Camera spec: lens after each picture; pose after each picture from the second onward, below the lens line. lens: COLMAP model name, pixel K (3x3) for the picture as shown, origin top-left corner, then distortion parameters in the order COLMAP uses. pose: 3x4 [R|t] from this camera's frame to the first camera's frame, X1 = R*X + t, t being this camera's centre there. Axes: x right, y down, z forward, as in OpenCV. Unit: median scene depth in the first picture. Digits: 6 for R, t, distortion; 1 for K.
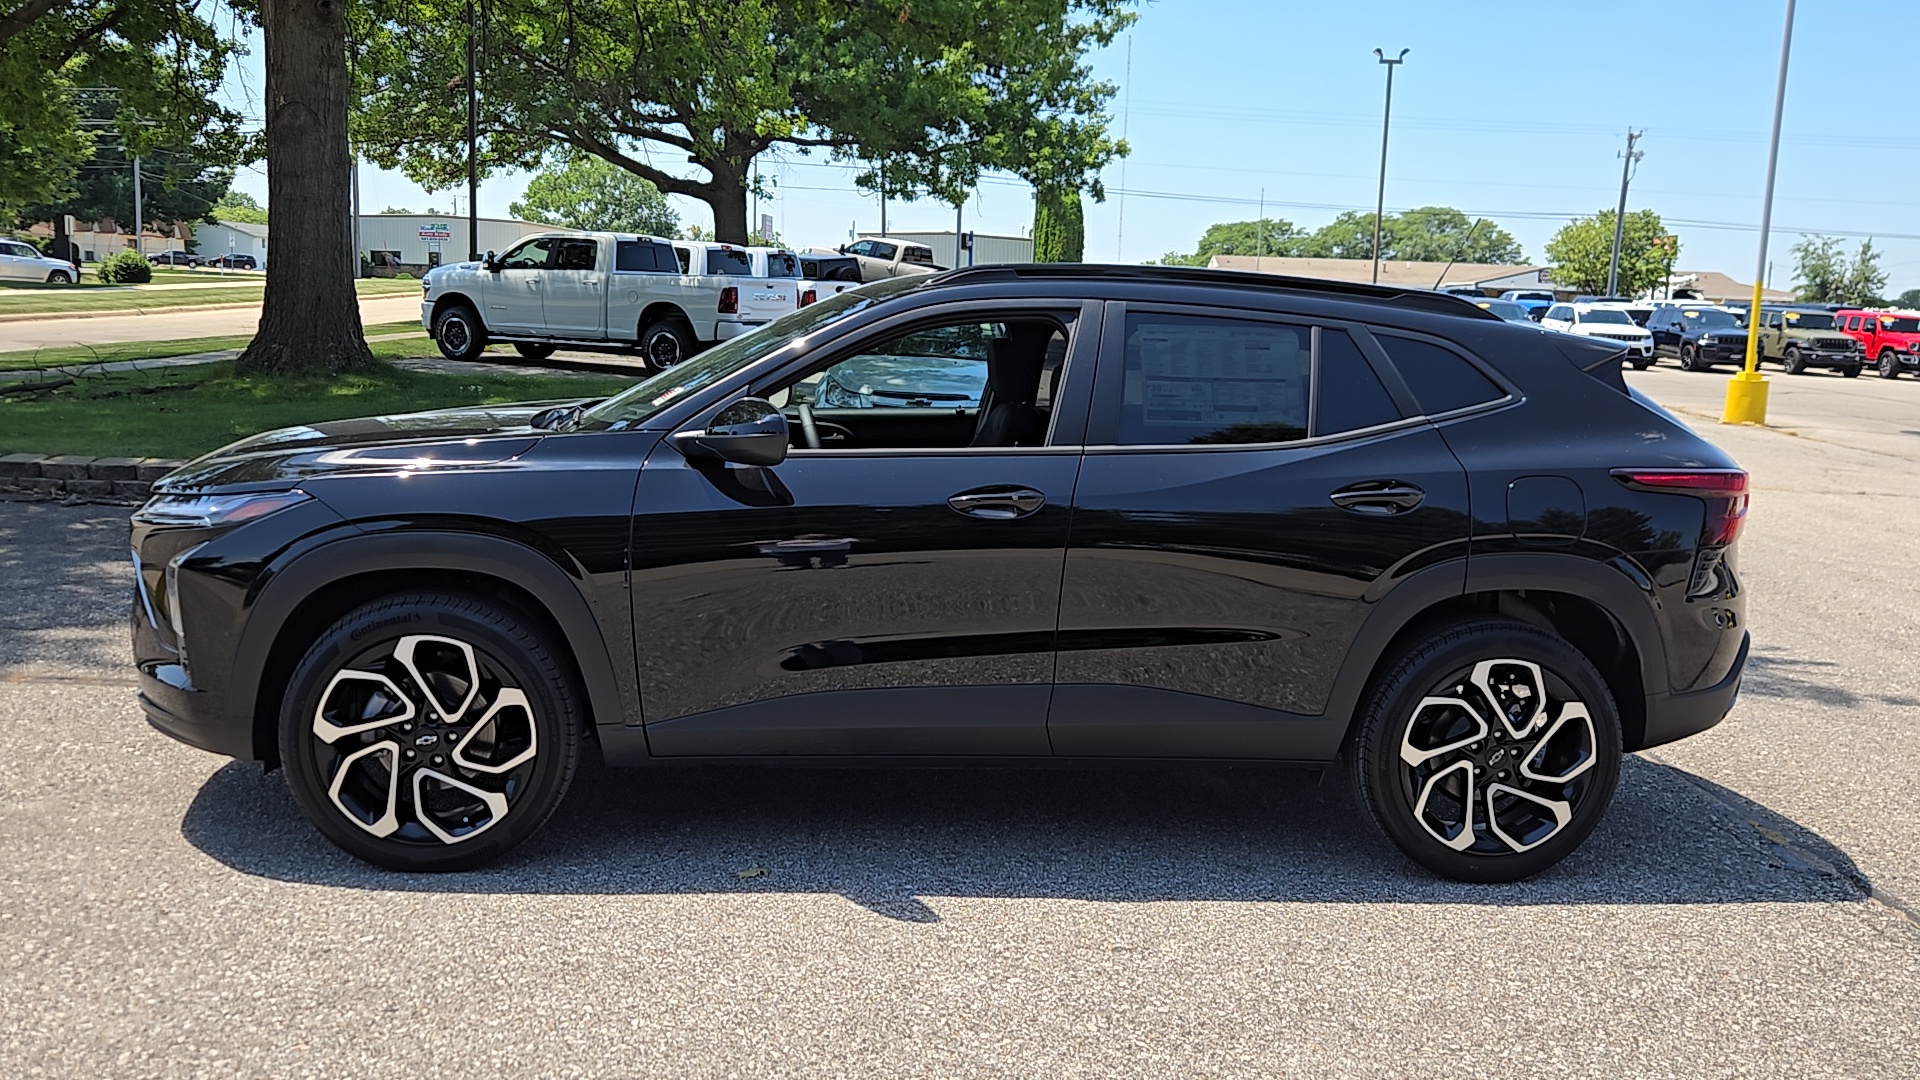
lens RADIAL K [[1600.3, 0, 960.0], [0, 1600.3, 540.0], [0, 0, 1]] dist [0.007047, 0.001467]
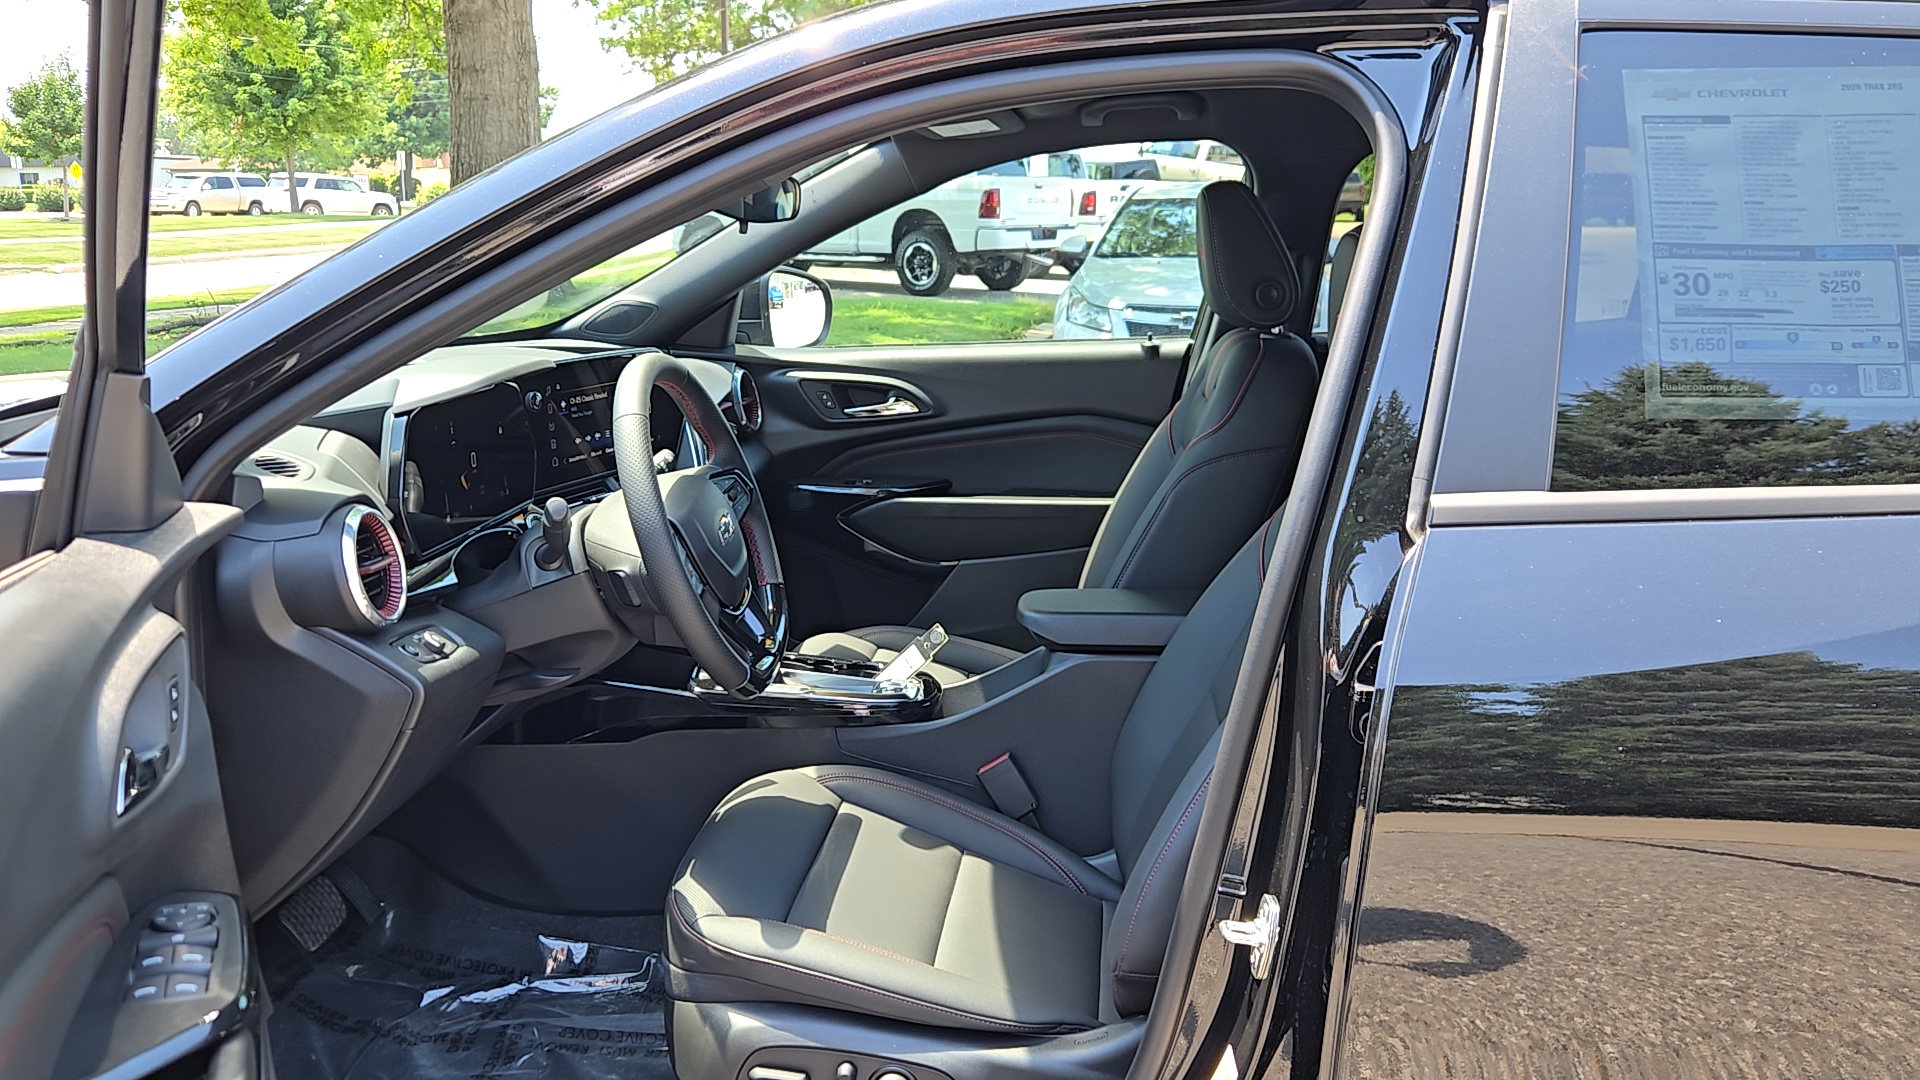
lens RADIAL K [[1613.5, 0, 953.0], [0, 1613.5, 535.7], [0, 0, 1]] dist [-0.000341, 0.002485]
pose [[0.980500, 0.007491, -0.196377, 0.048323], [0.002065, 0.998825, 0.048414, -0.062372], [0.196509, -0.047876, 0.979332, 0.667691]]
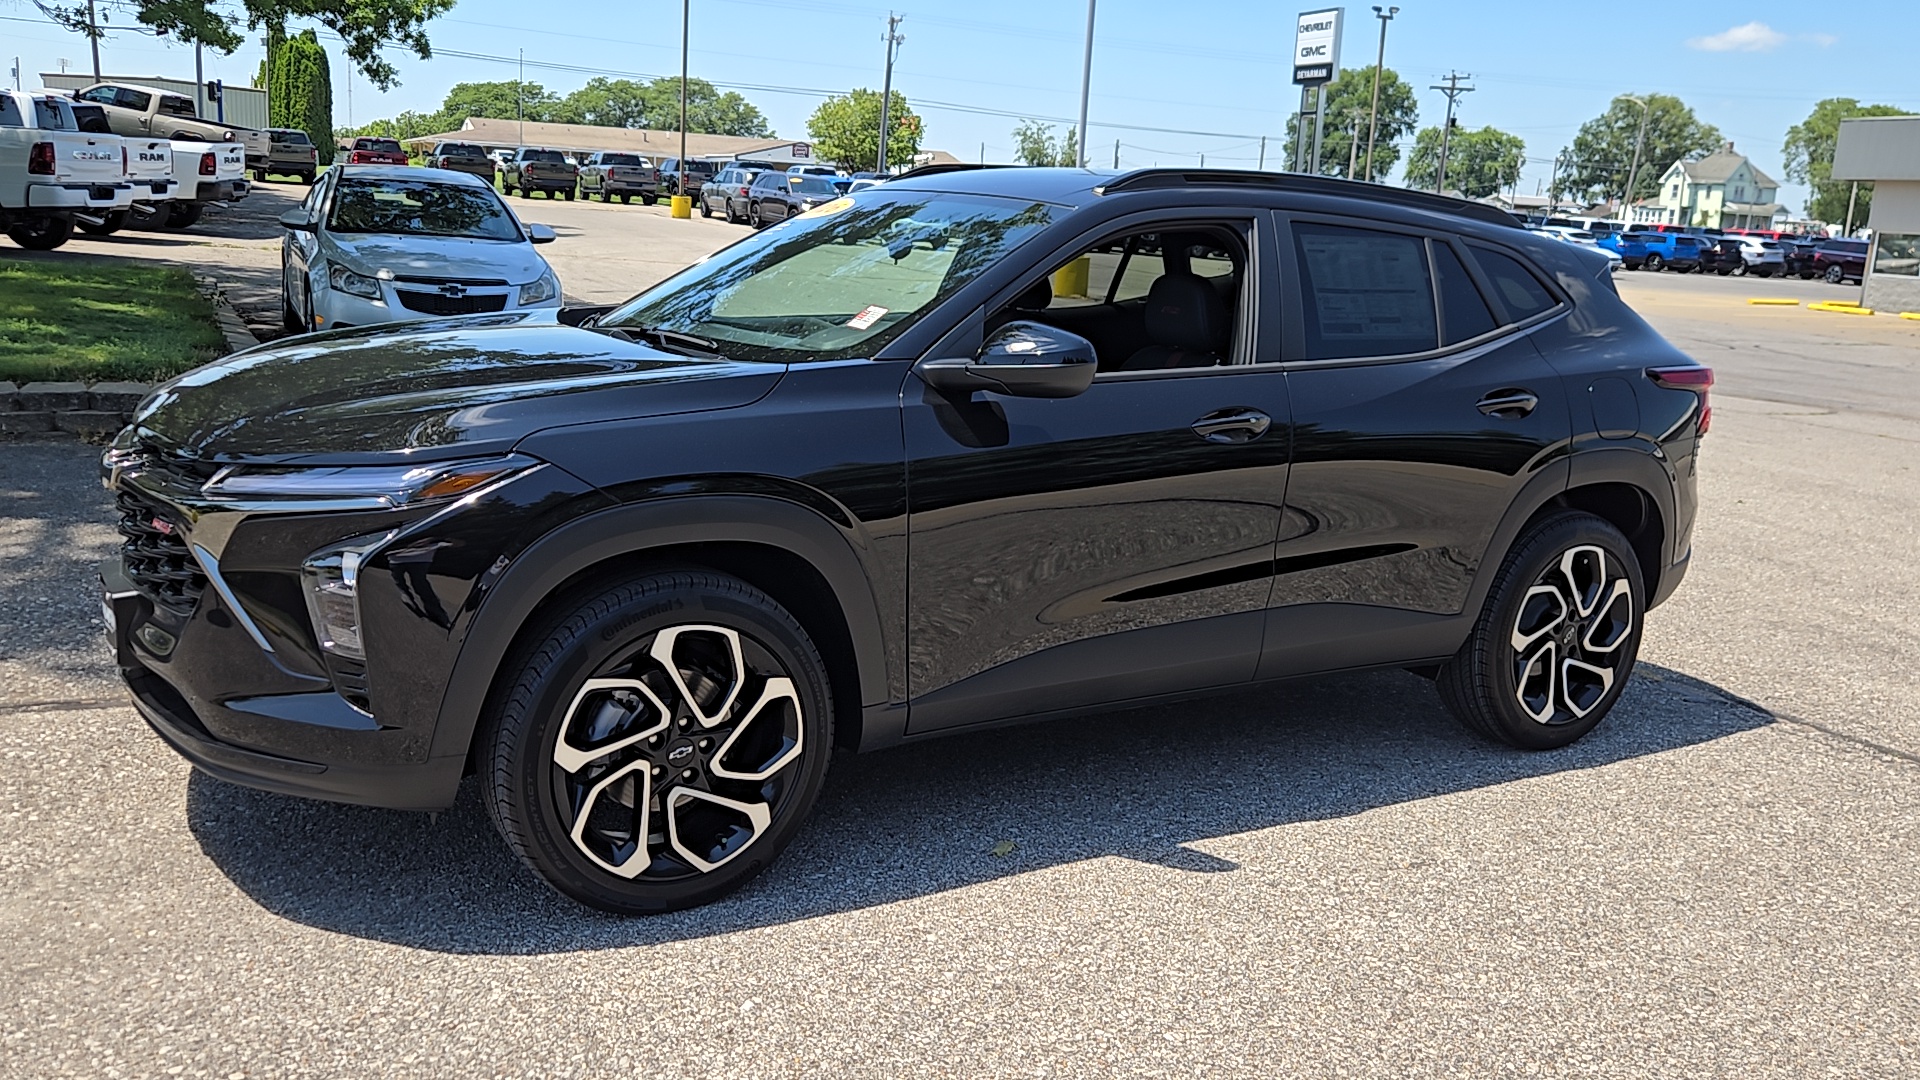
lens RADIAL K [[1600.3, 0, 960.0], [0, 1600.3, 540.0], [0, 0, 1]] dist [0.007047, 0.001467]
pose [[0.896049, -0.076499, 0.437315, -0.506301], [0.041314, 0.995136, 0.089426, -0.044360], [-0.442029, -0.062063, 0.894851, 0.201670]]
